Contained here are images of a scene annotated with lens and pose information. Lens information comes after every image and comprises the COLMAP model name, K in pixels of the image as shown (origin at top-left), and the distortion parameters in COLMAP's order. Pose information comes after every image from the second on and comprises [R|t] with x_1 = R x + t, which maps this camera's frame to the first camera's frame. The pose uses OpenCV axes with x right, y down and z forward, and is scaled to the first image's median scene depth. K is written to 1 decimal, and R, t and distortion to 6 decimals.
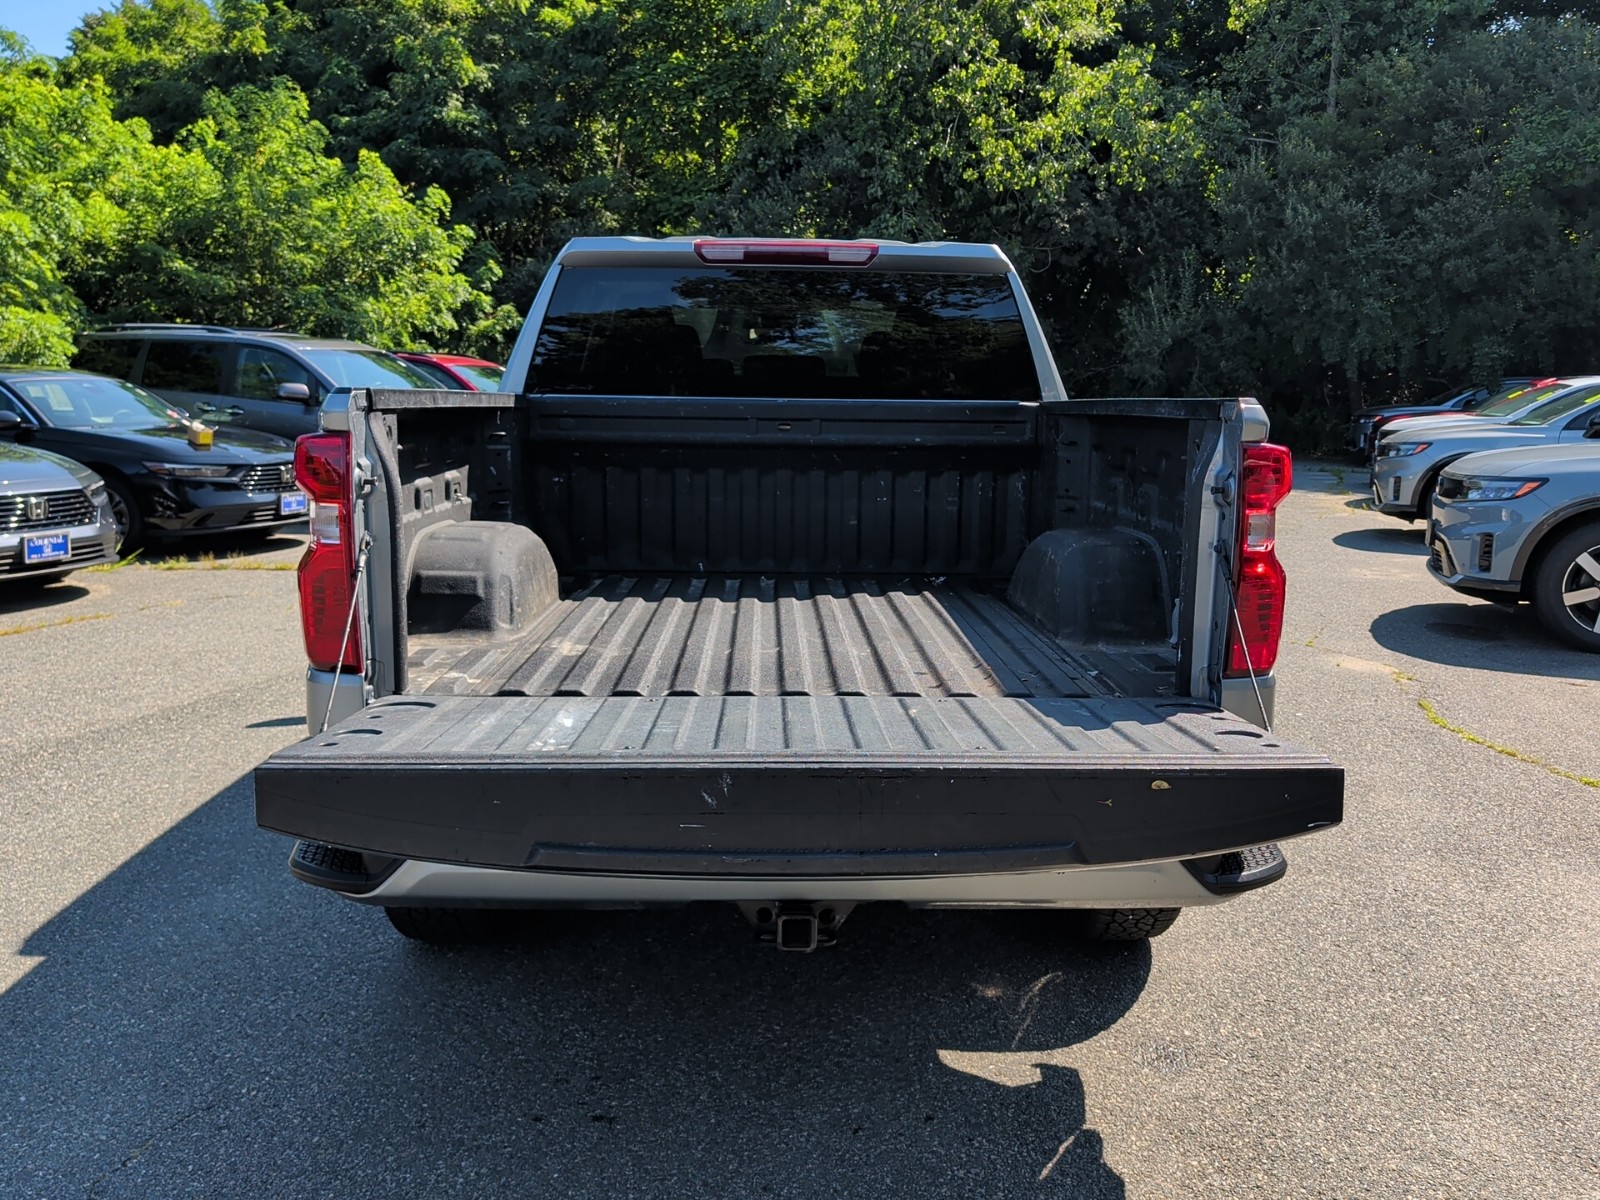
lens RADIAL K [[1360.2, 0, 810.8], [0, 1360.2, 597.4], [0, 0, 1]] dist [-0.003161, 0.005074]
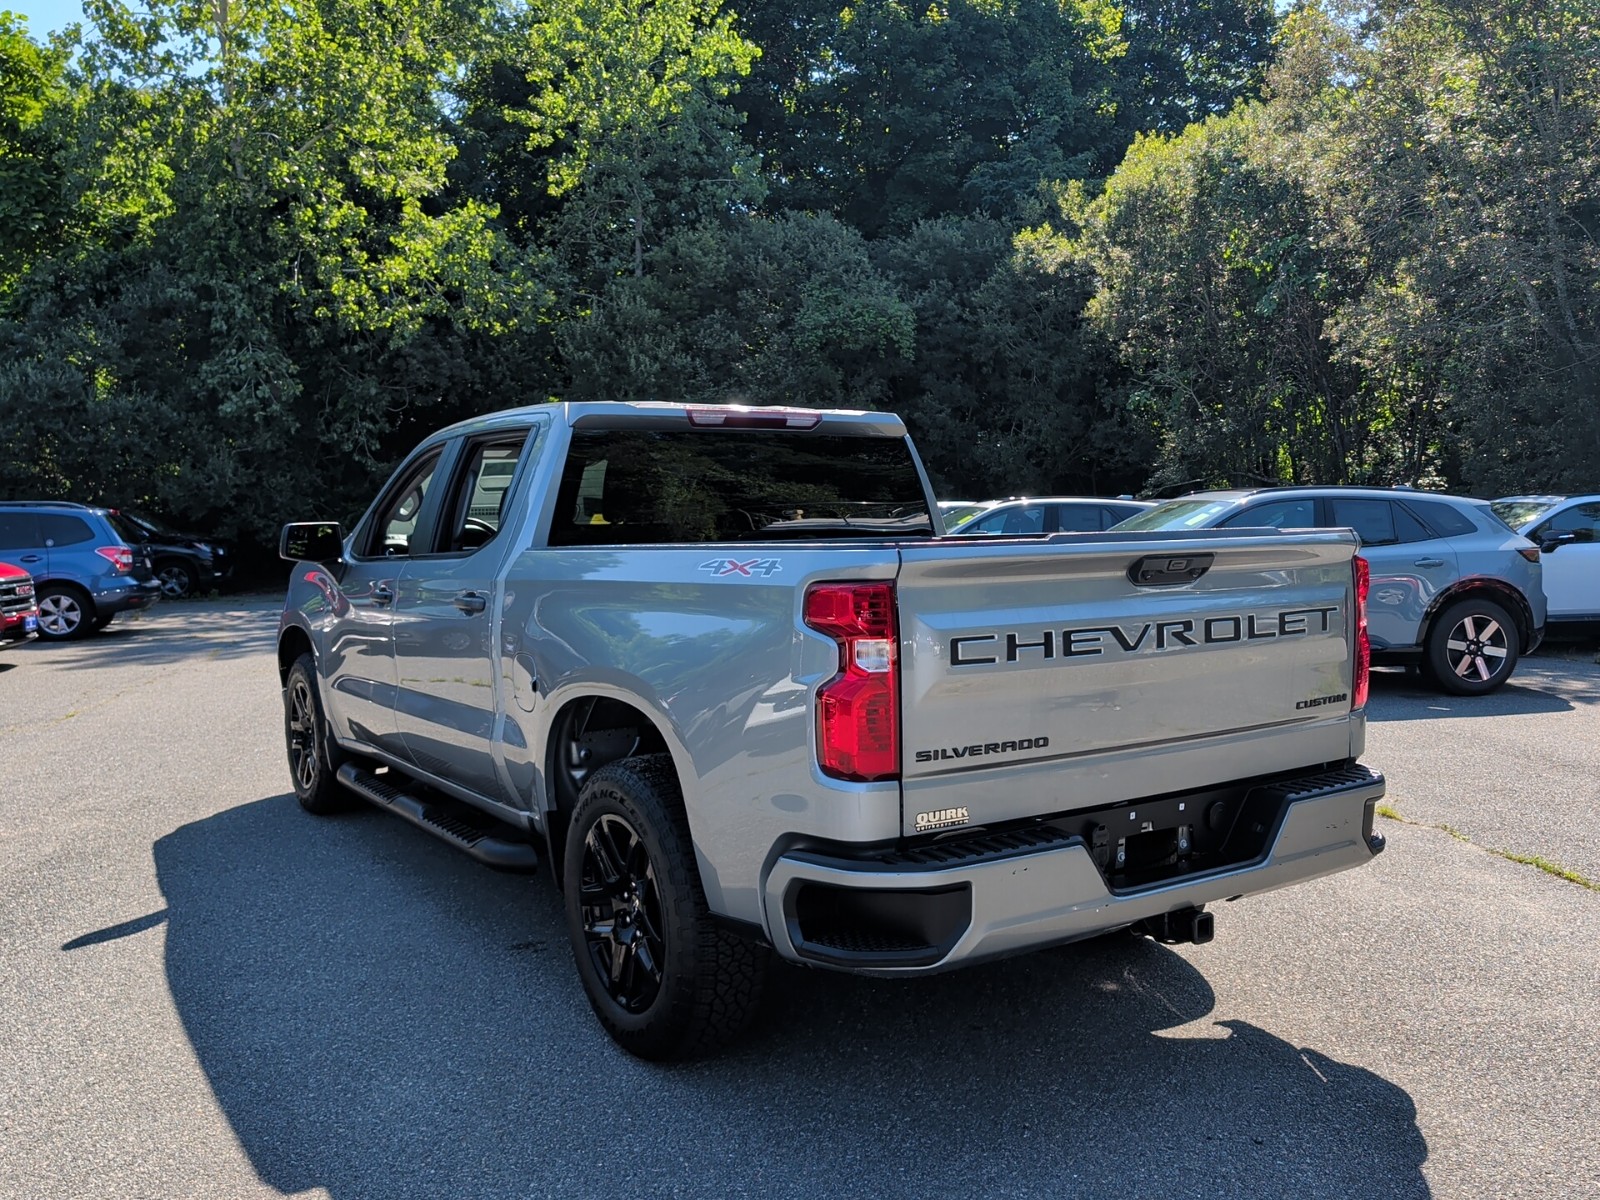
lens RADIAL K [[1334.2, 0, 838.3], [0, 1334.2, 604.7], [0, 0, 1]] dist [0.035676, -0.063787]
pose [[0.854511, -0.060645, 0.515880, -0.090597], [0.106595, 0.992497, -0.059890, -0.002984], [-0.508378, 0.106167, 0.854565, 0.000629]]
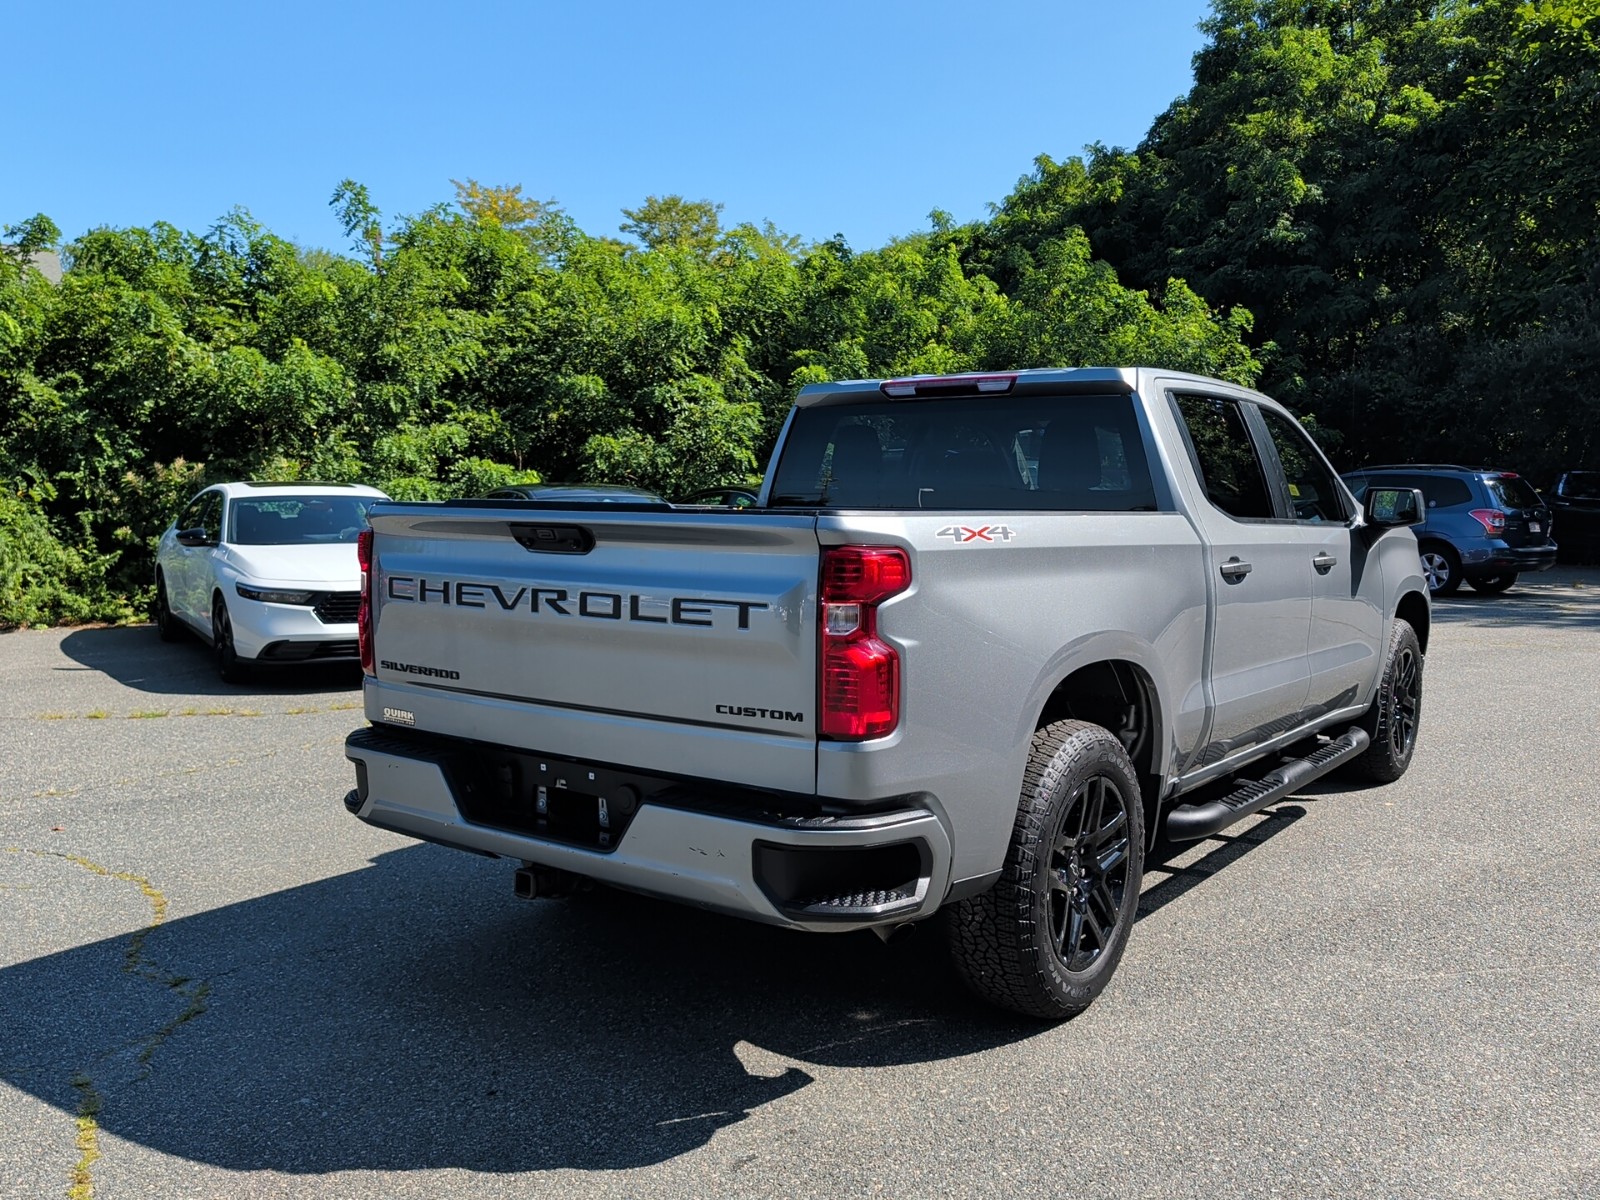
lens RADIAL K [[1335.9, 0, 782.2], [0, 1335.9, 593.8], [0, 0, 1]] dist [0.006861, -0.004901]
pose [[0.787242, 0.040690, -0.615301, 0.095080], [-0.090838, 0.994587, -0.050451, -0.000638], [0.609917, 0.095610, 0.786676, 0.003643]]
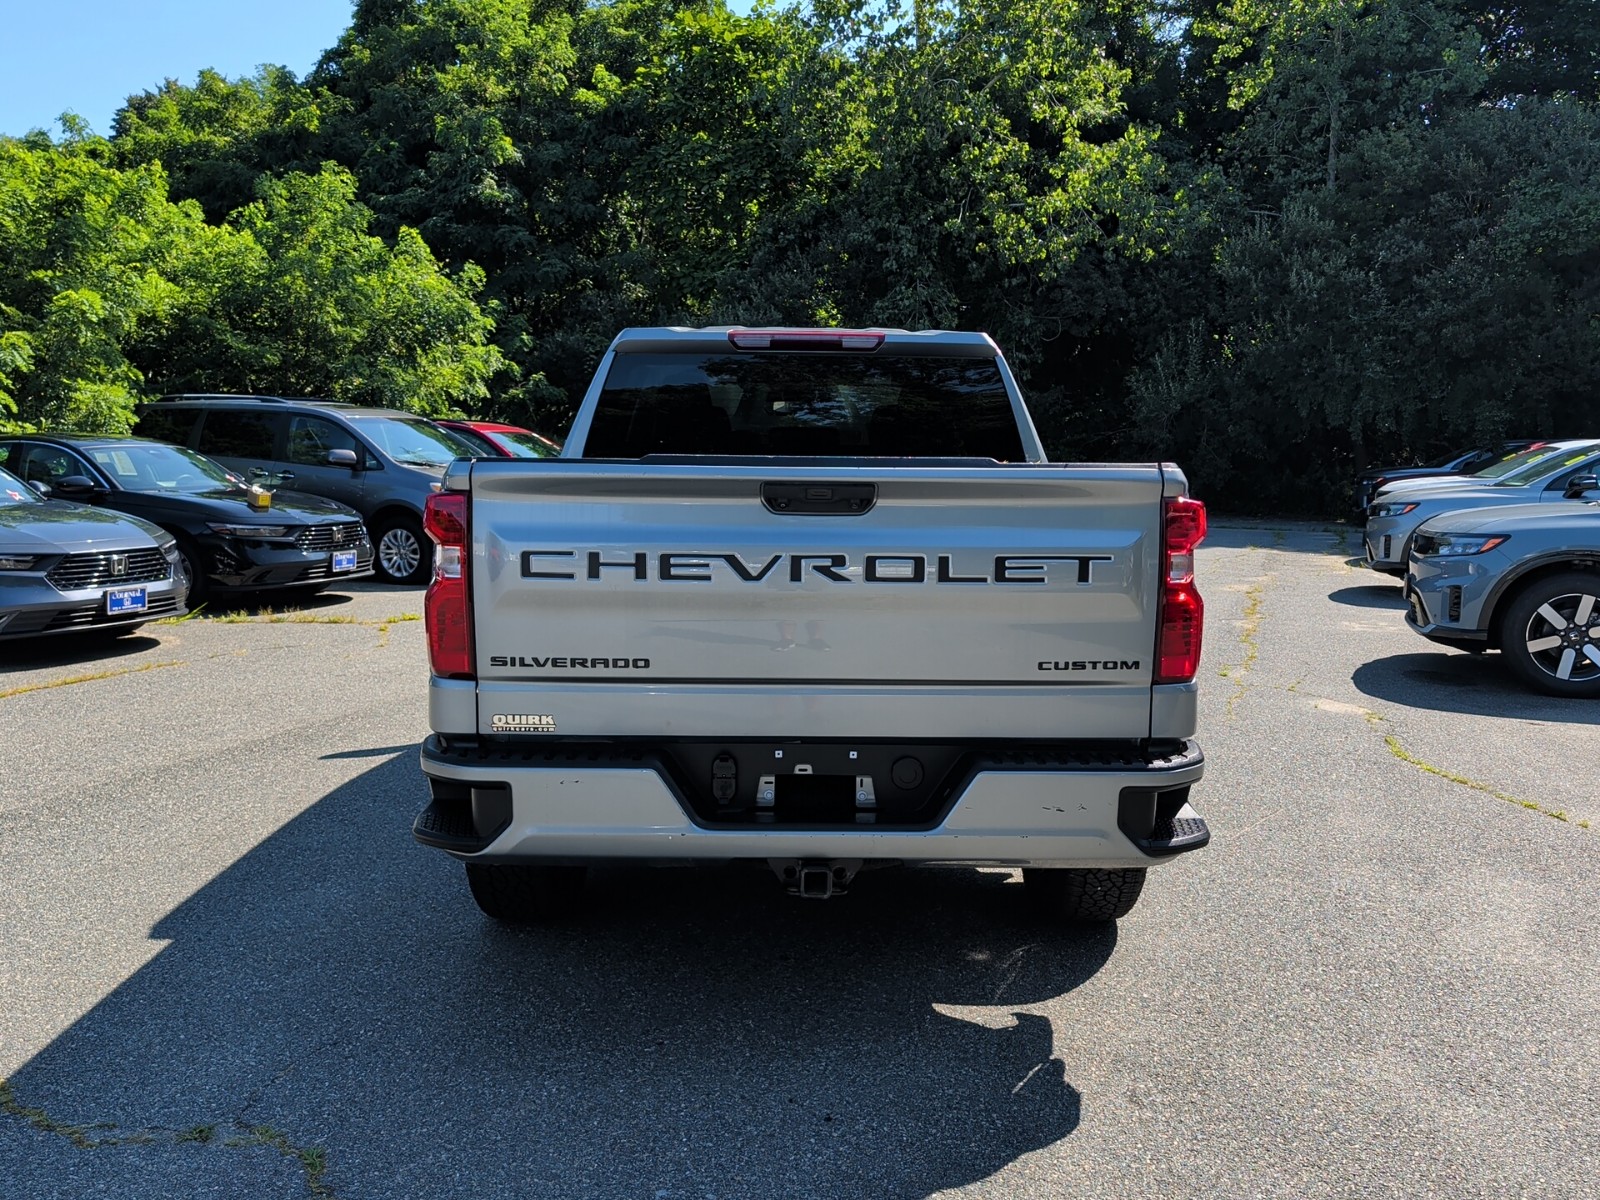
lens RADIAL K [[1345.8, 0, 808.2], [0, 1345.8, 601.1], [0, 0, 1]] dist [0.014074, -0.008950]
pose [[0.999879, -0.000749, -0.015511, 0.000149], [0.000090, 0.999099, -0.042446, 0.003341], [0.015529, 0.042440, 0.998978, -0.024548]]
